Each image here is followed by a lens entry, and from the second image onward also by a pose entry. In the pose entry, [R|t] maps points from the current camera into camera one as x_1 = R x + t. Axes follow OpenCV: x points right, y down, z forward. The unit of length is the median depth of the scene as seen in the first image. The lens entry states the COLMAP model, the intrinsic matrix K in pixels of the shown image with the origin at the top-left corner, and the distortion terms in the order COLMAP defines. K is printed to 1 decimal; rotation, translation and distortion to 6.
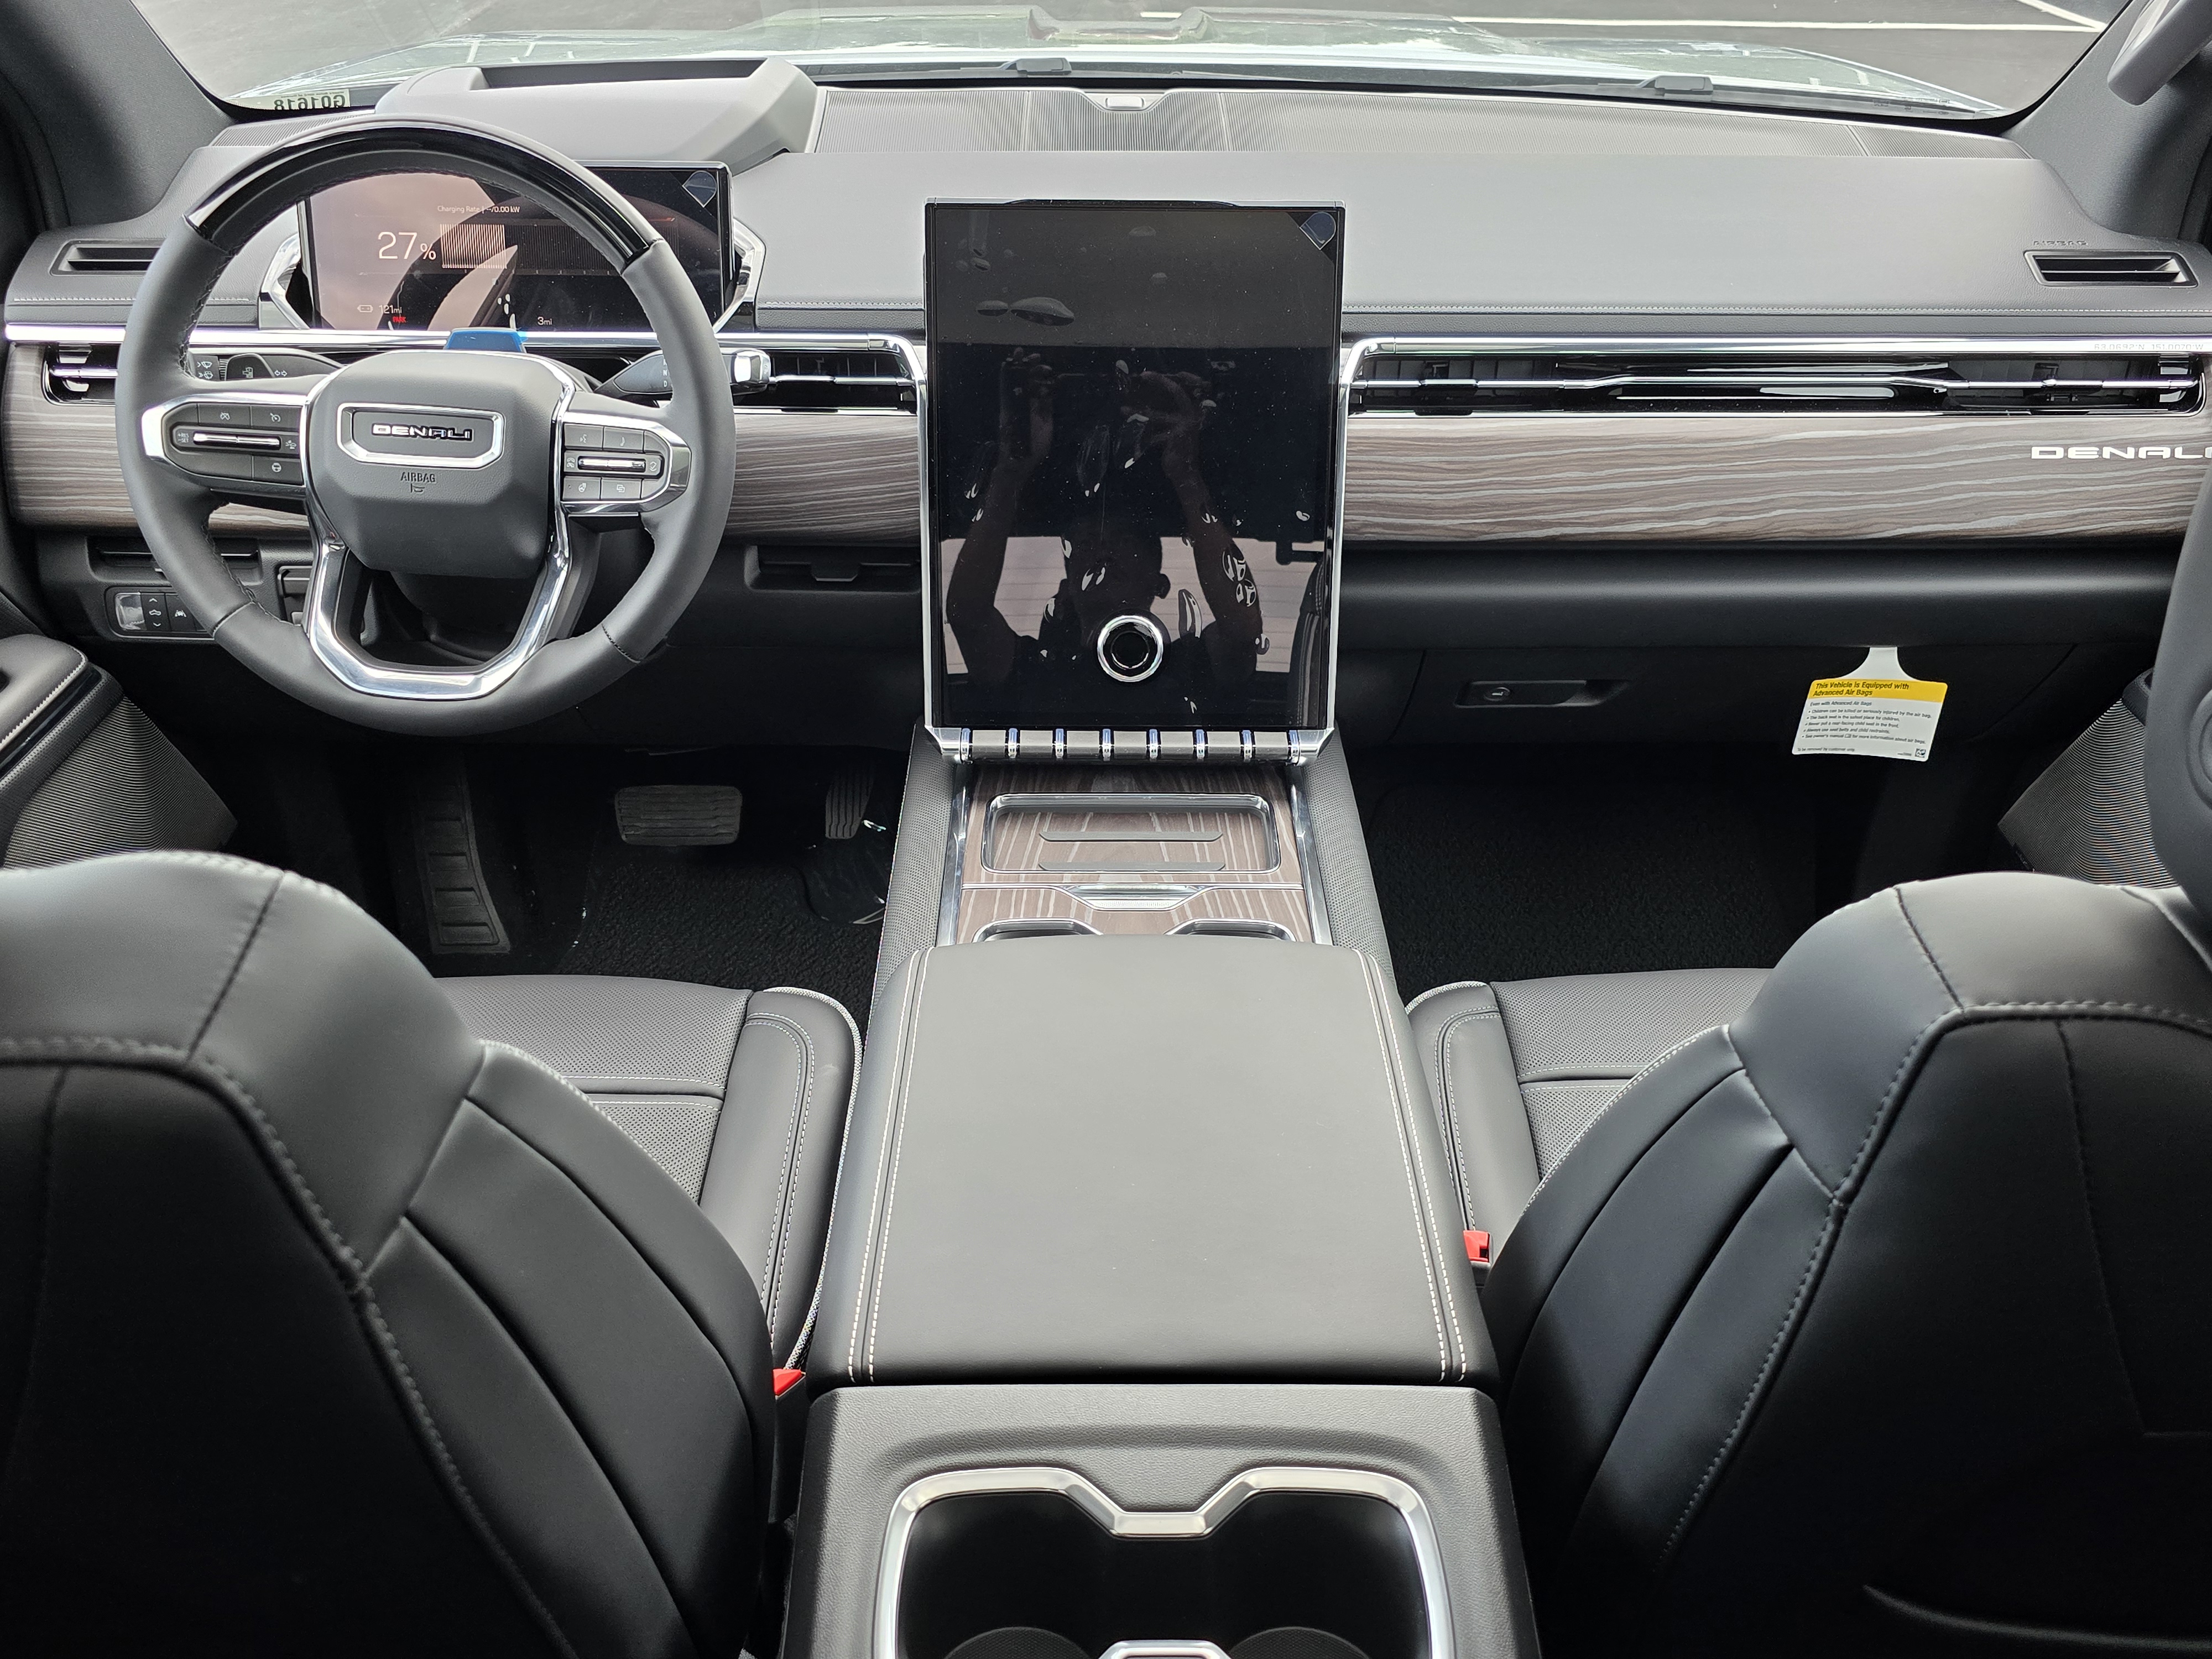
lens RADIAL K [[1852.6, 0, 1153.0], [0, 1852.6, 833.1], [0, 0, 1]] dist [0.054514, -0.049121]
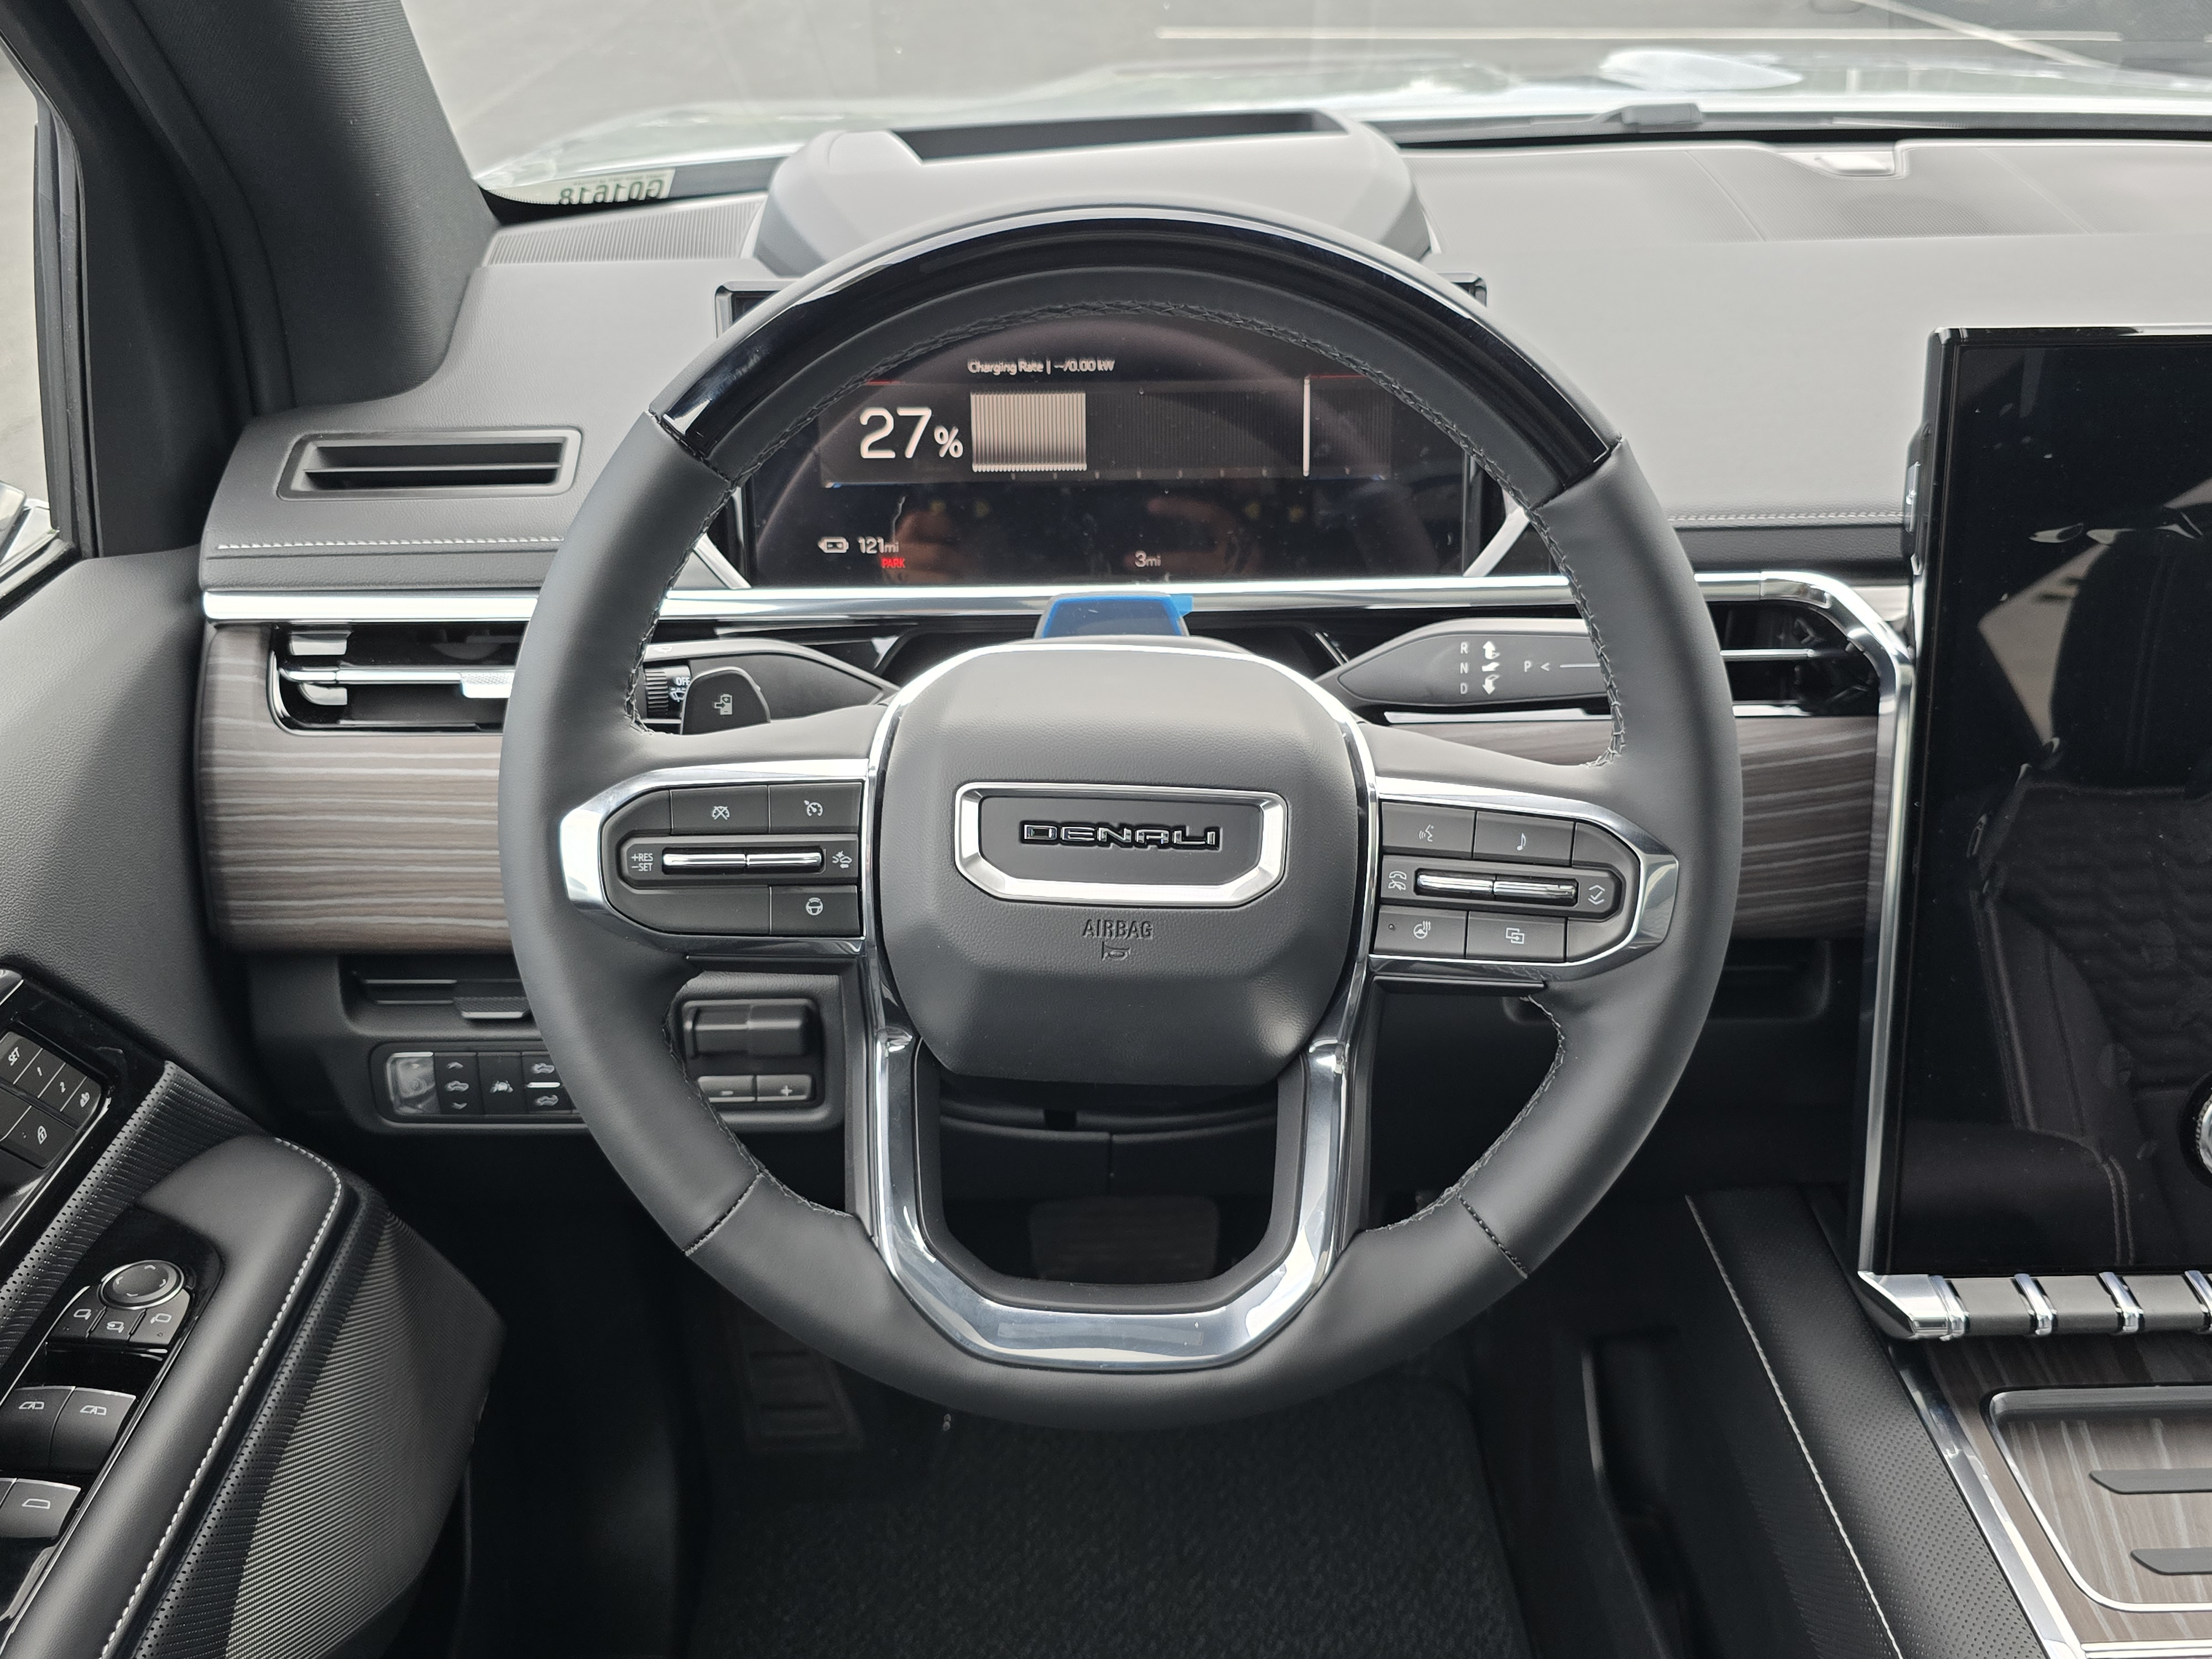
lens RADIAL K [[1852.6, 0, 1123.4], [0, 1852.6, 866.6], [0, 0, 1]] dist [0.054514, -0.049121]
pose [[0.999763, -0.020707, 0.006711, -0.363032], [0.020885, 0.999399, -0.027666, -0.177679], [-0.006135, 0.027799, 0.999595, 0.473733]]
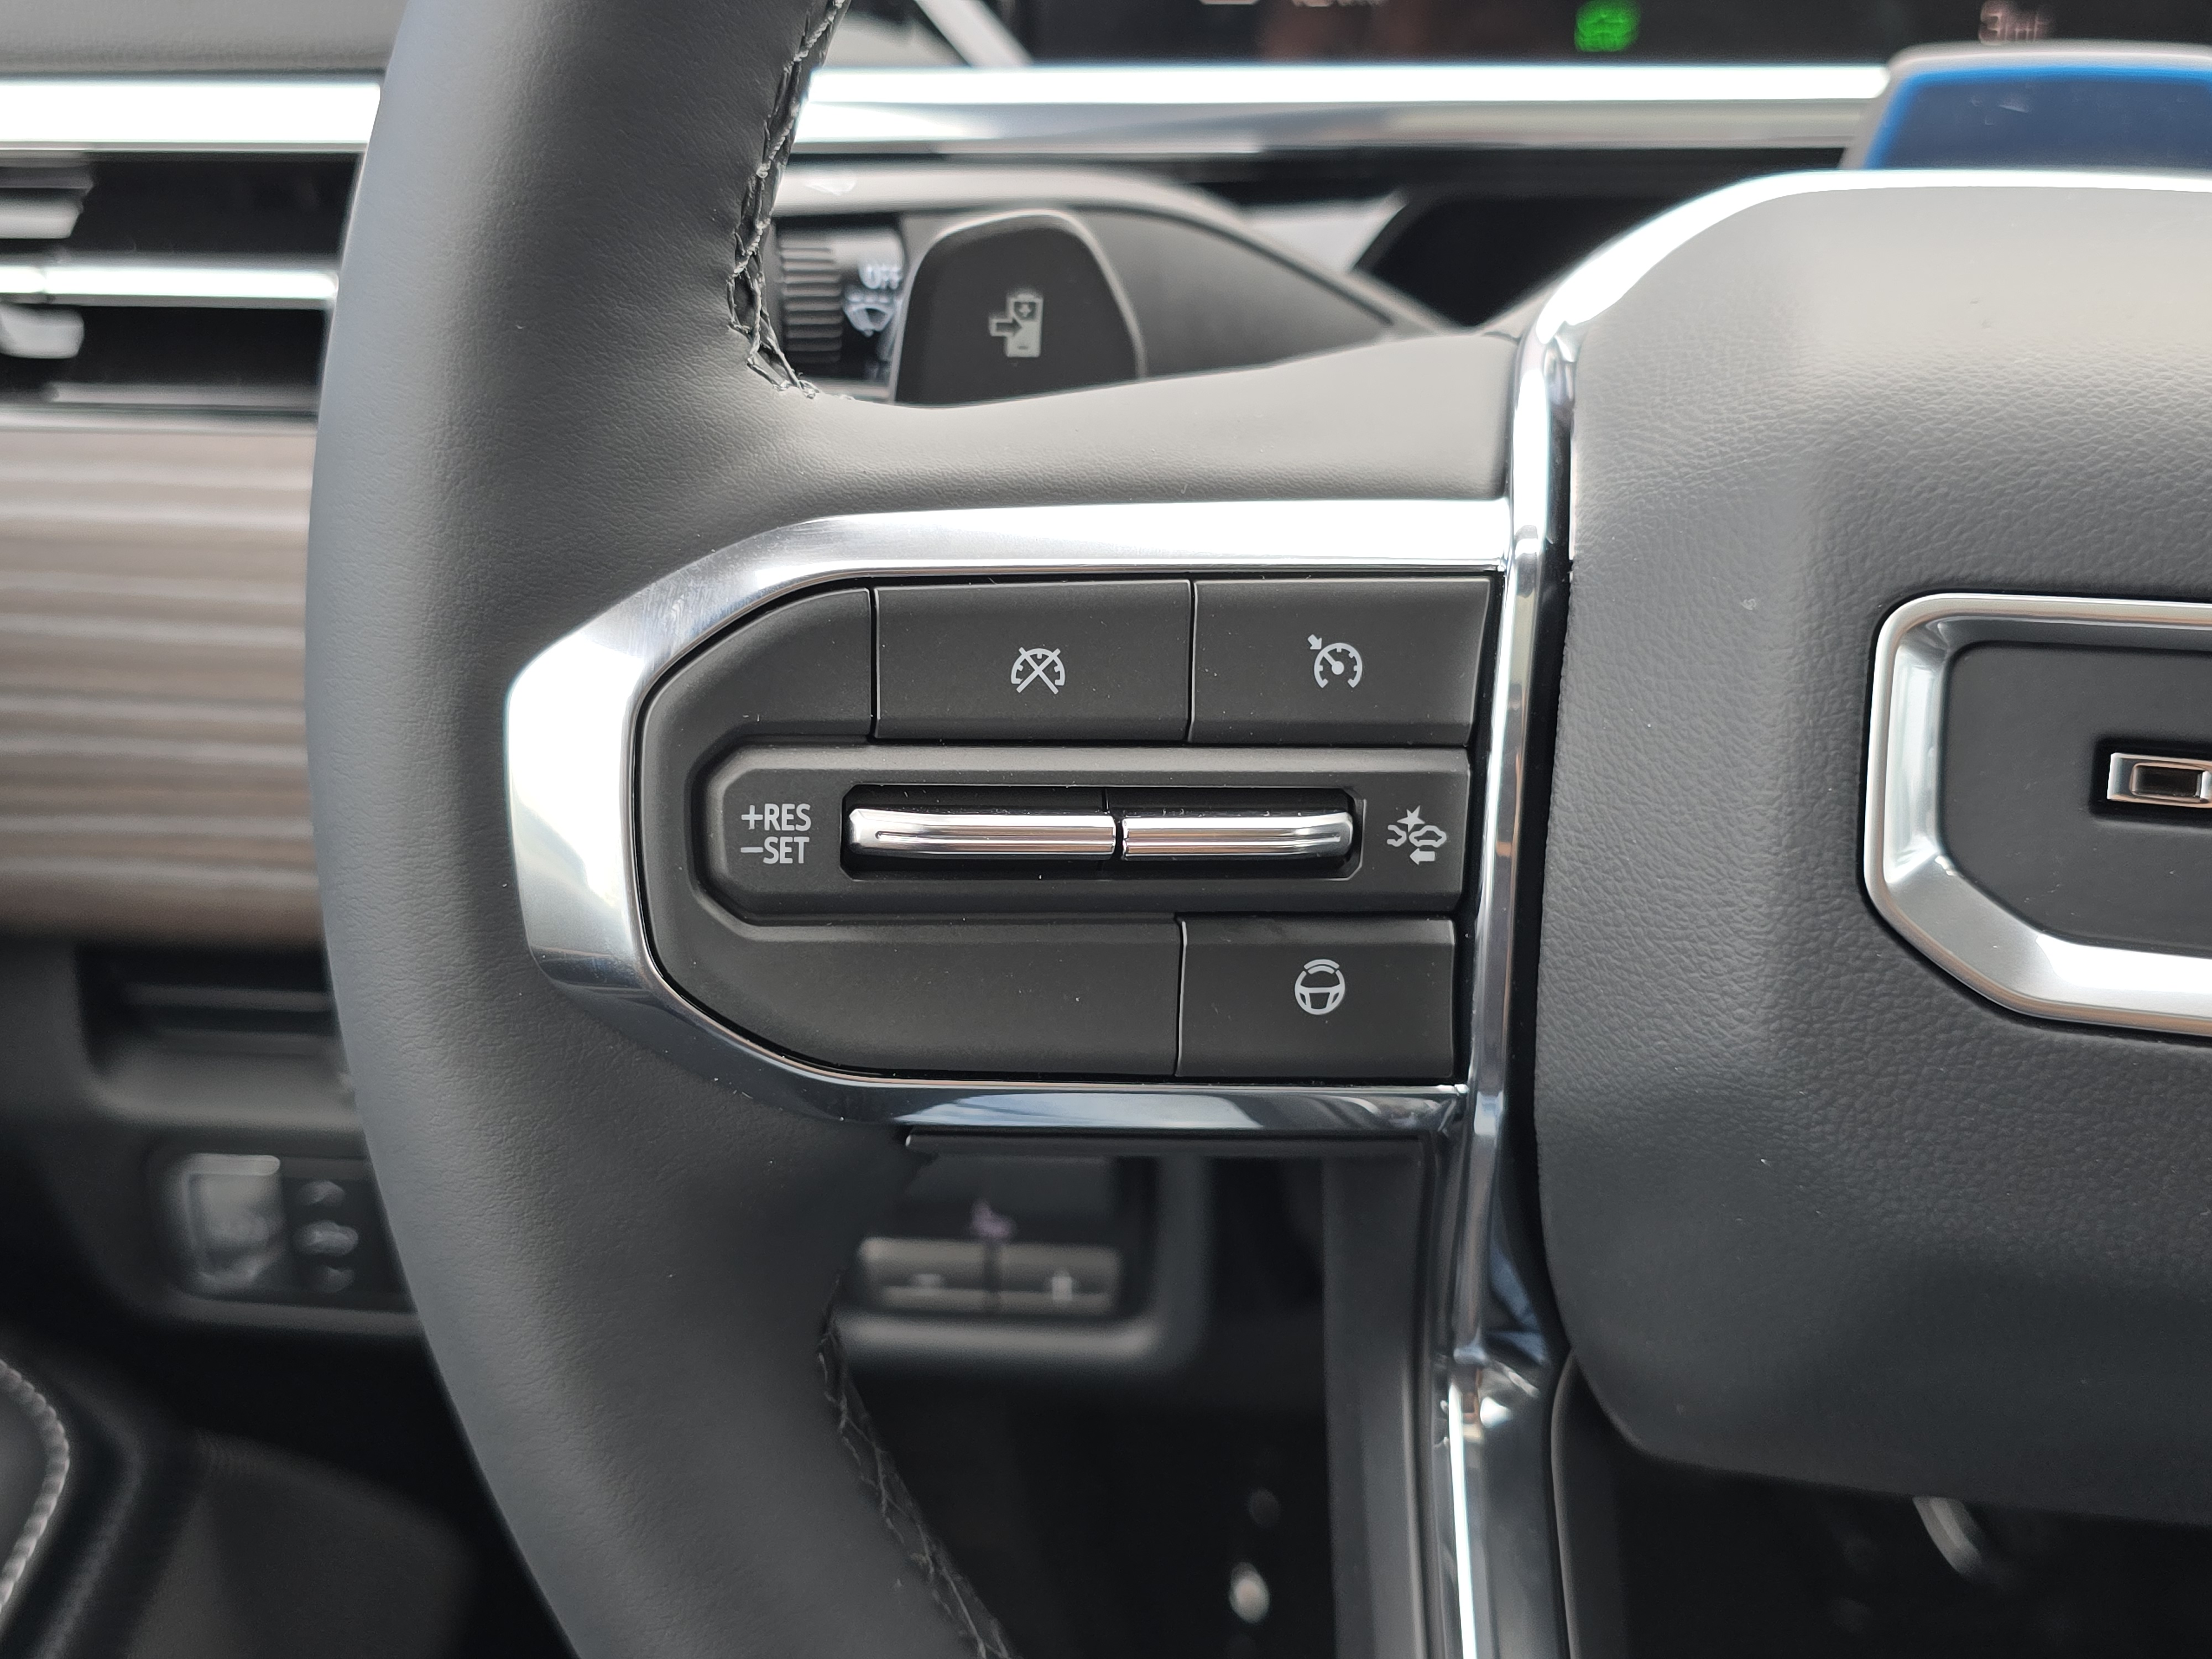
lens RADIAL K [[2347.0, 0, 1107.0], [0, 2347.0, 845.7], [0, 0, 1]] dist [0.043892, 0.000000]
pose [[0.996228, 0.018991, -0.084673, -0.437696], [-0.015509, 0.999014, 0.041603, -0.199684], [0.085379, -0.040133, 0.995540, 0.756068]]
